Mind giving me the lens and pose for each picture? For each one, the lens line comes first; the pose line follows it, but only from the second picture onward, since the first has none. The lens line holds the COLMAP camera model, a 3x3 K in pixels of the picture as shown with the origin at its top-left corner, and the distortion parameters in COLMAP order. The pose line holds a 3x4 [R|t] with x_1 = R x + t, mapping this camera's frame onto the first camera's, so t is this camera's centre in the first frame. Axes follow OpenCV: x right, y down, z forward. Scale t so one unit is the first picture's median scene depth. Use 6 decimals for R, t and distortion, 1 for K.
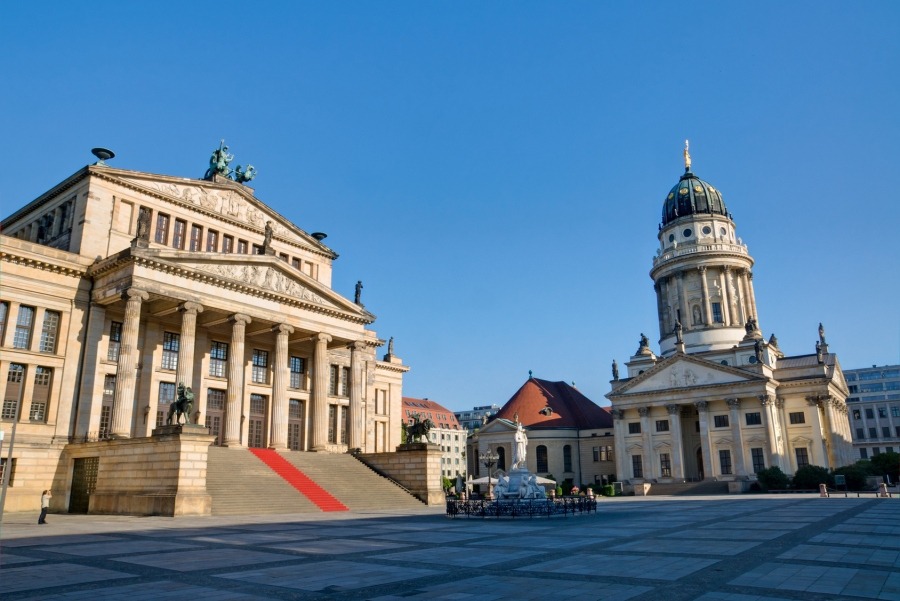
lens RADIAL K [[645.4, 0, 451.6], [0, 645.4, 317.4], [0, 0, 1]] dist [-0.063997, 0.001169]
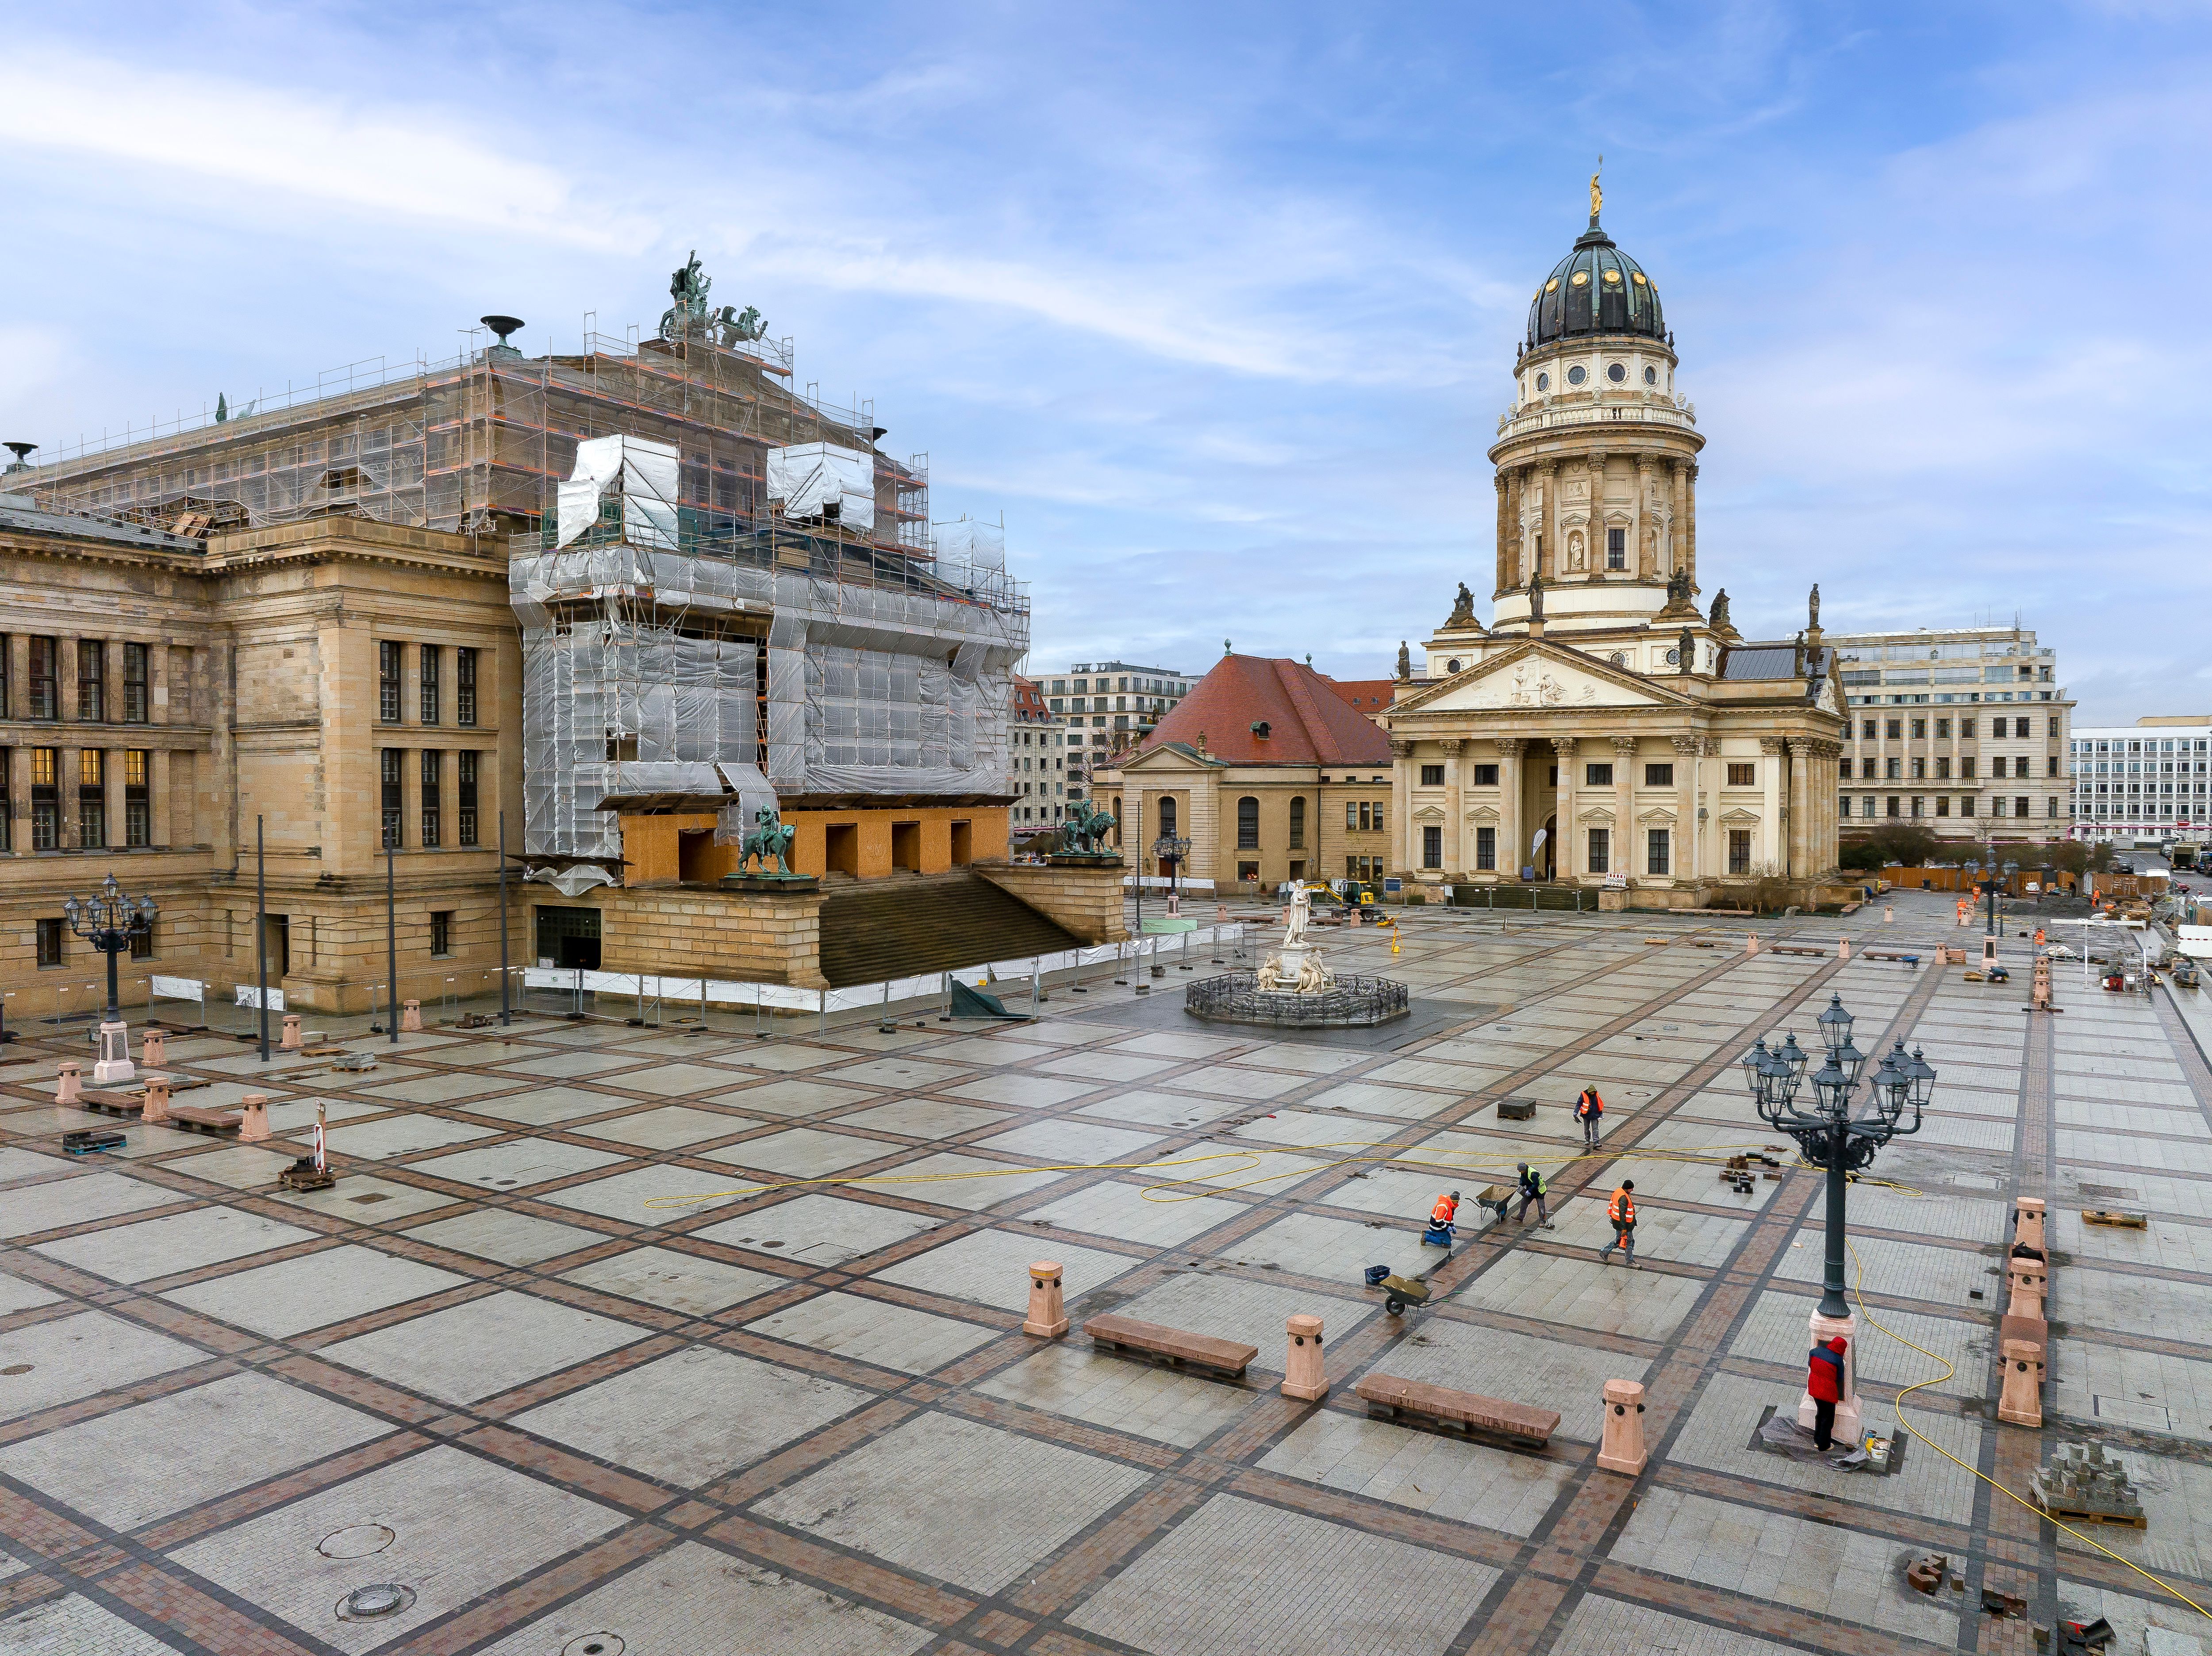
lens RADIAL K [[1523.7, 0, 1106.0], [0, 1523.7, 828.0], [0, 0, 1]] dist [-0.004520, 0.000321]
pose [[0.996070, 0.012099, 0.087737, -0.090324], [-0.035635, 0.961652, 0.271947, -0.117935], [-0.081082, -0.274005, 0.958304, -0.183566]]
